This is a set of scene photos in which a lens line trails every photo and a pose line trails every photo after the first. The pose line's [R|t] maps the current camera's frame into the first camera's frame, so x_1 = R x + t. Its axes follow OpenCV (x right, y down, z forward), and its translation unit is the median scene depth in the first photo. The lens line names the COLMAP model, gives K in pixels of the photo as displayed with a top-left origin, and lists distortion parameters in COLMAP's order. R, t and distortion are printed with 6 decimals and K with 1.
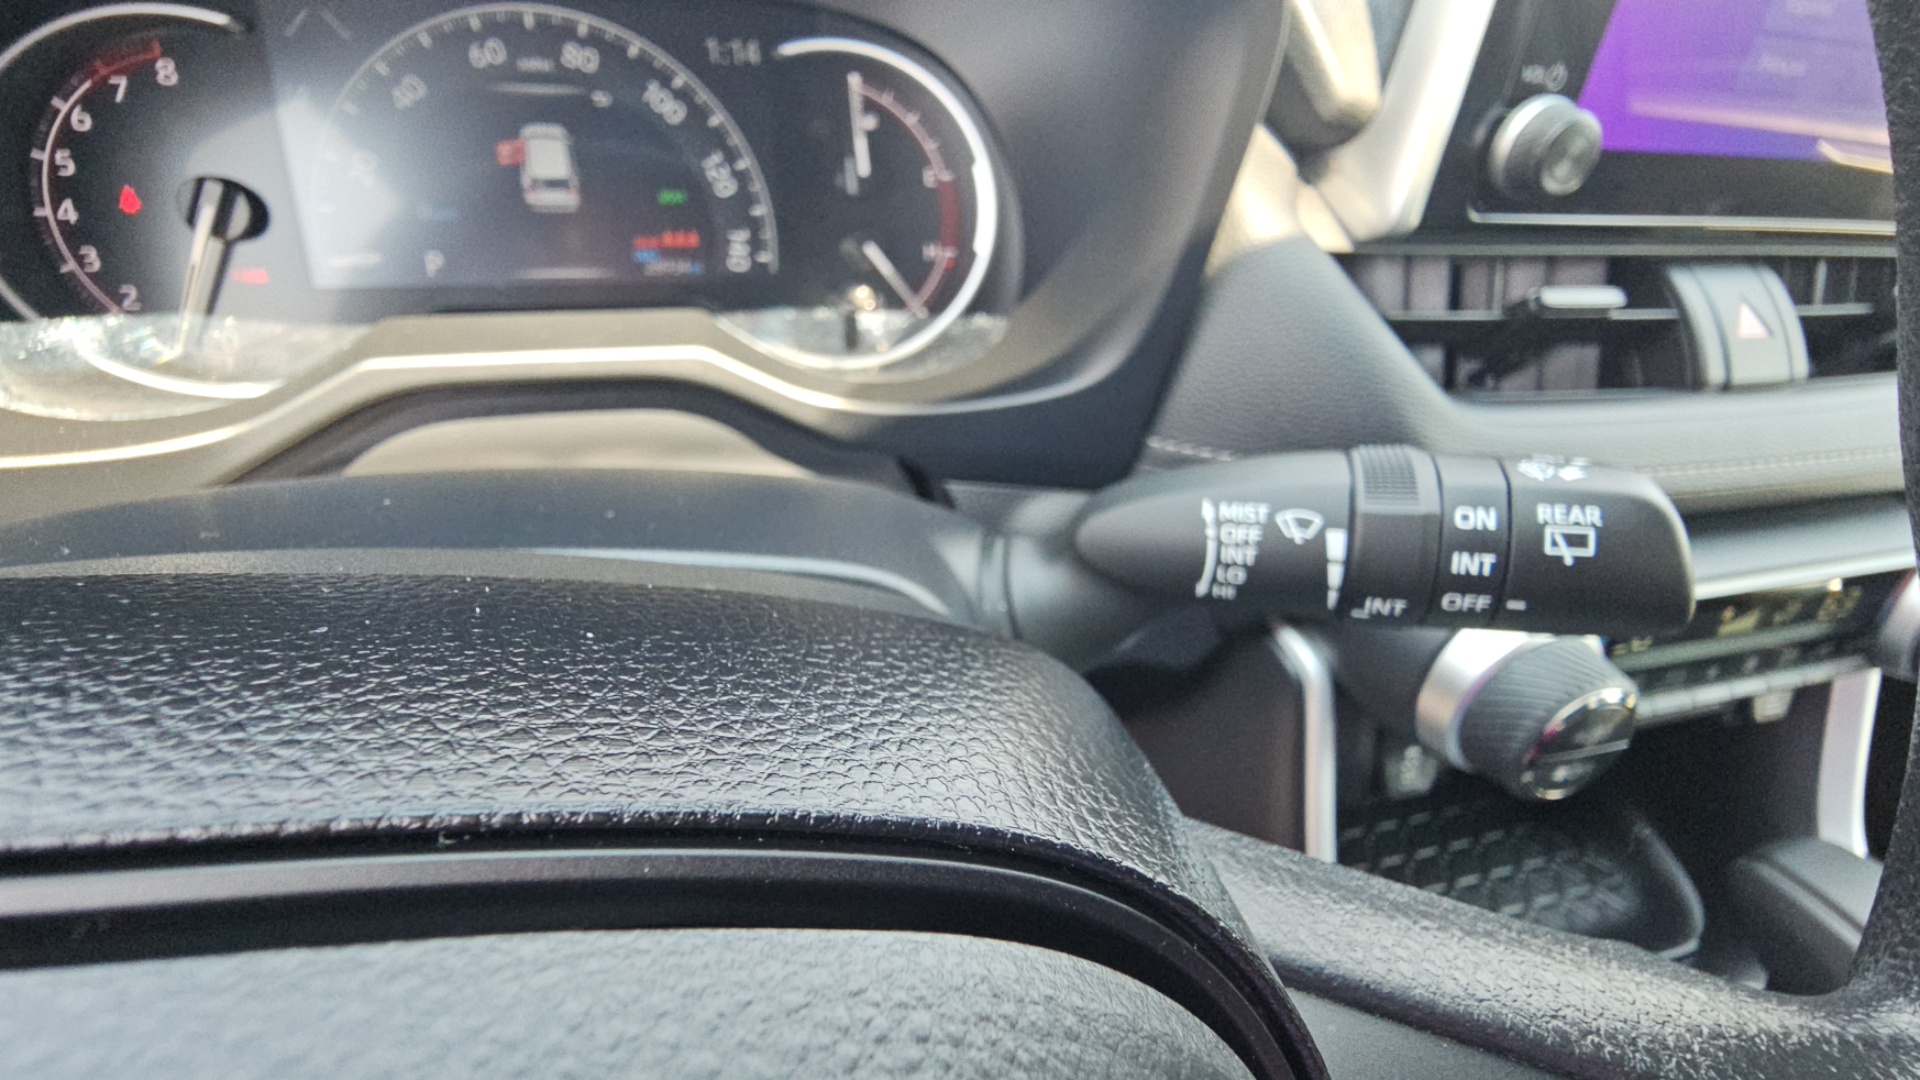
lens RADIAL K [[859.3, 0, 973.2], [0, 859.3, 556.8], [0, 0, 1]] dist [0.010474, -0.008640]
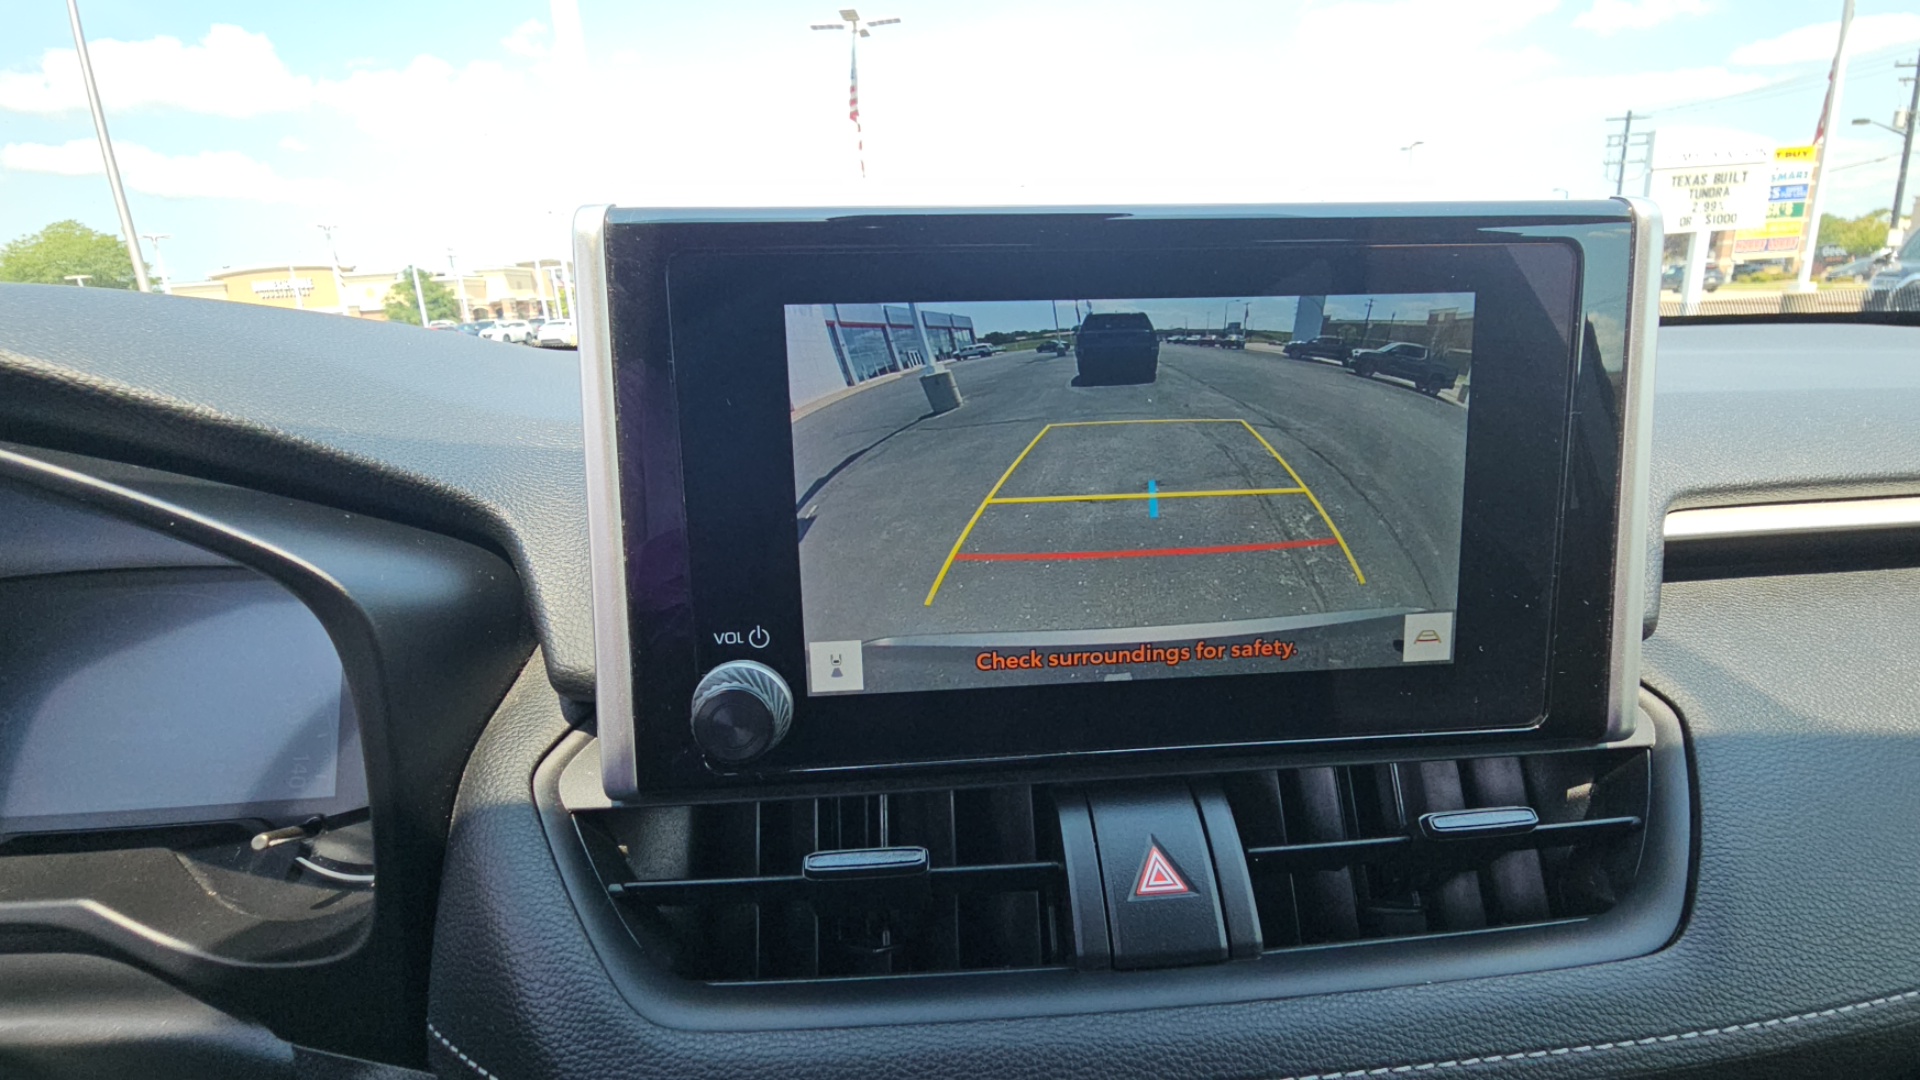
lens RADIAL K [[859.3, 0, 969.5], [0, 859.3, 549.0], [0, 0, 1]] dist [0.010474, -0.008640]
pose [[0.972230, -0.063107, -0.225360, 0.943033], [-0.035841, 0.911446, -0.409855, -0.216422], [0.231268, 0.406551, 0.883873, 0.128296]]
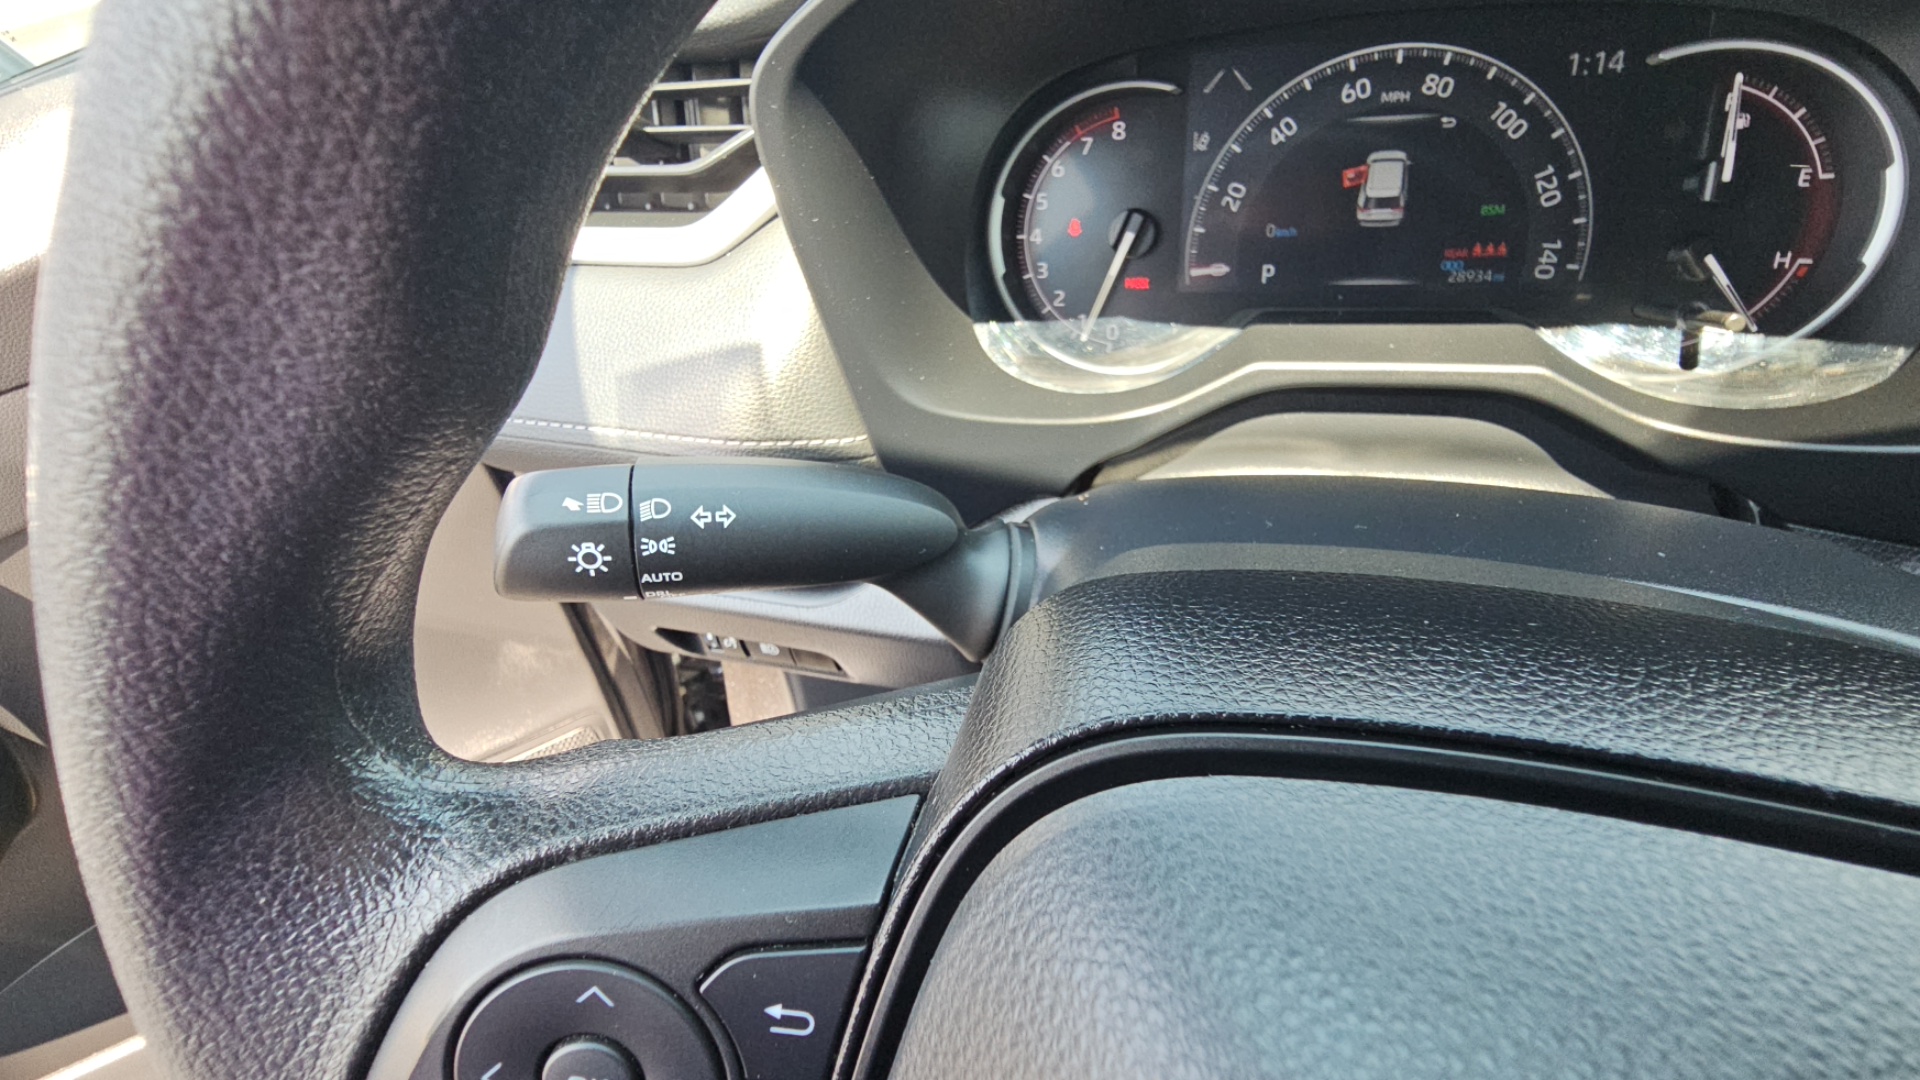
lens RADIAL K [[859.3, 0, 981.6], [0, 859.3, 547.3], [0, 0, 1]] dist [0.010474, -0.008640]
pose [[0.846101, 0.179422, -0.501918, -0.304191], [-0.156689, 0.983762, 0.087531, -0.007322], [0.509473, 0.004585, 0.860475, -0.244903]]
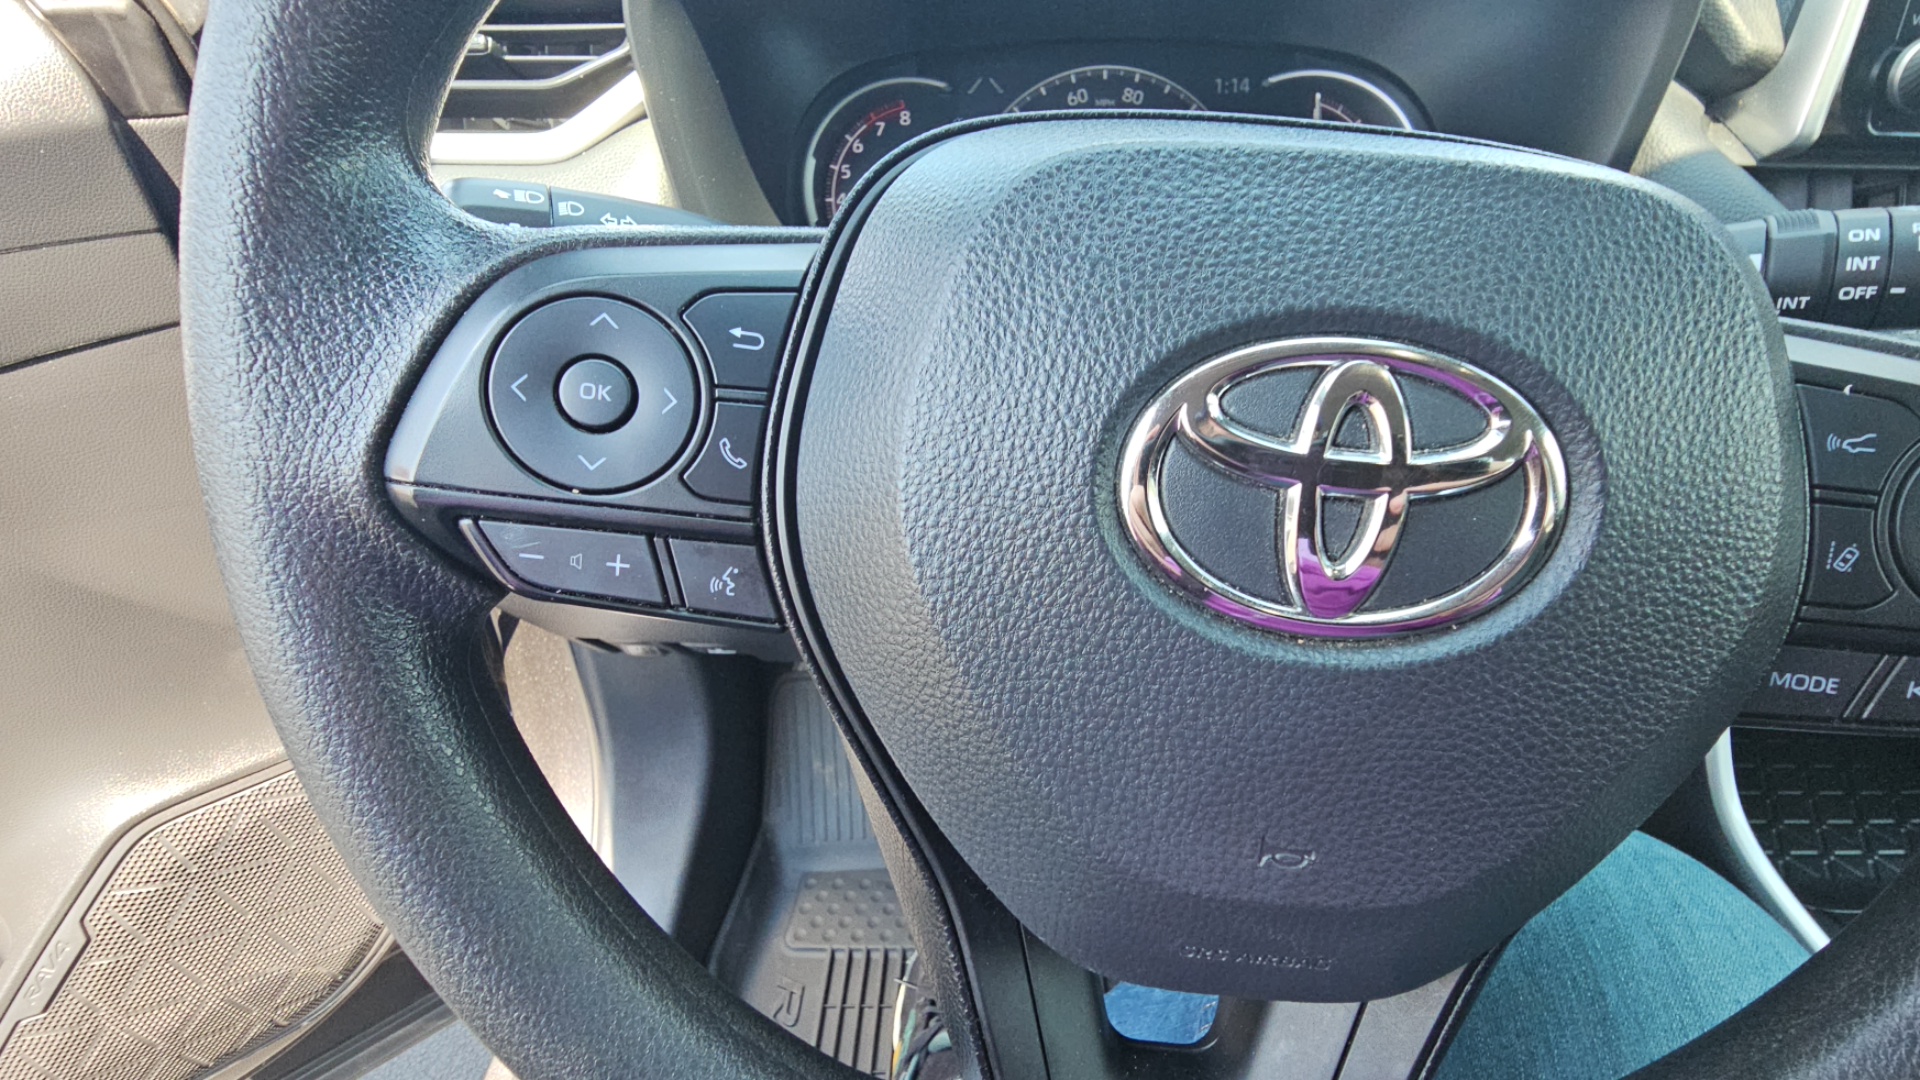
lens RADIAL K [[859.3, 0, 975.6], [0, 859.3, 547.4], [0, 0, 1]] dist [0.010474, -0.008640]
pose [[0.949233, 0.066327, -0.307502, -0.208113], [-0.104426, 0.988527, -0.109134, 0.417321], [0.296735, 0.135705, 0.945268, -0.424087]]
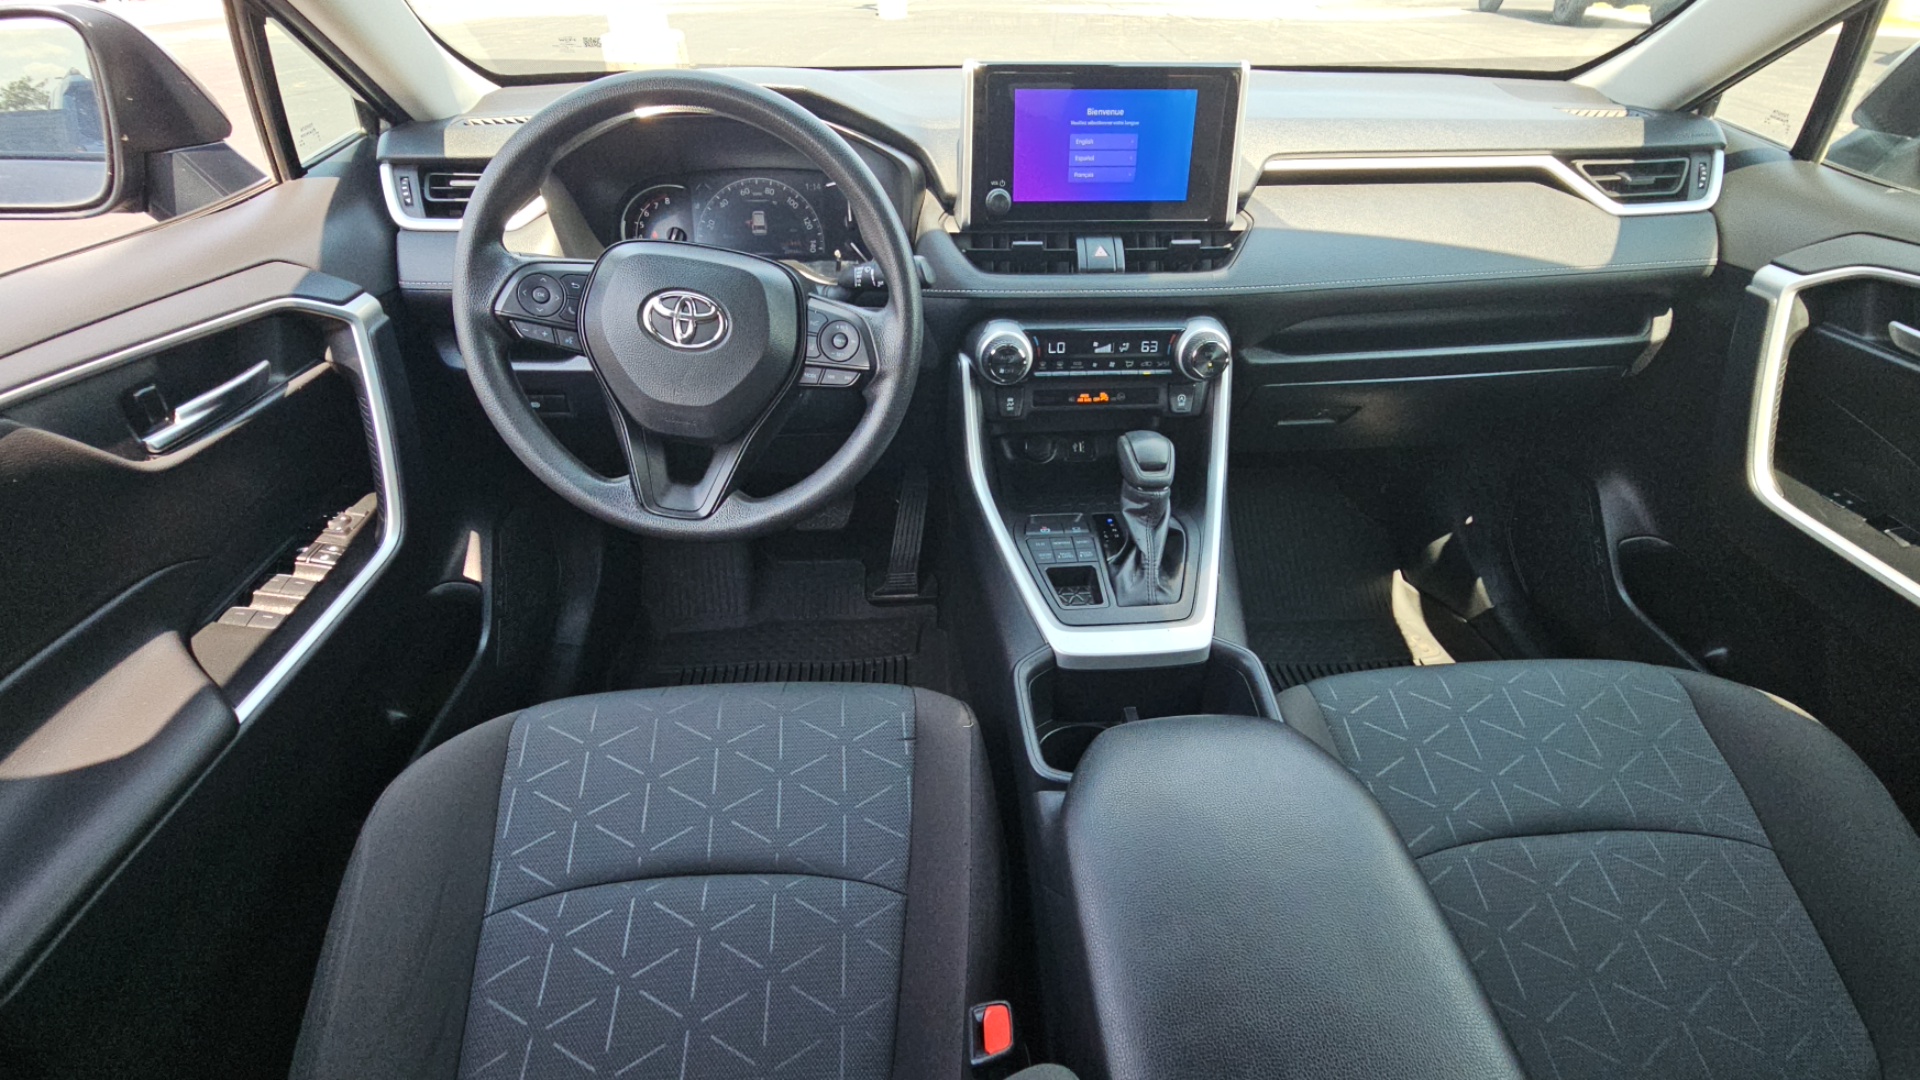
lens RADIAL K [[859.3, 0, 981.9], [0, 859.3, 546.2], [0, 0, 1]] dist [0.010474, -0.008640]
pose [[0.973720, 0.040228, -0.224169, 1.246616], [-0.062272, 0.993796, -0.092148, 1.139760], [0.219071, 0.103685, 0.970184, -2.088197]]
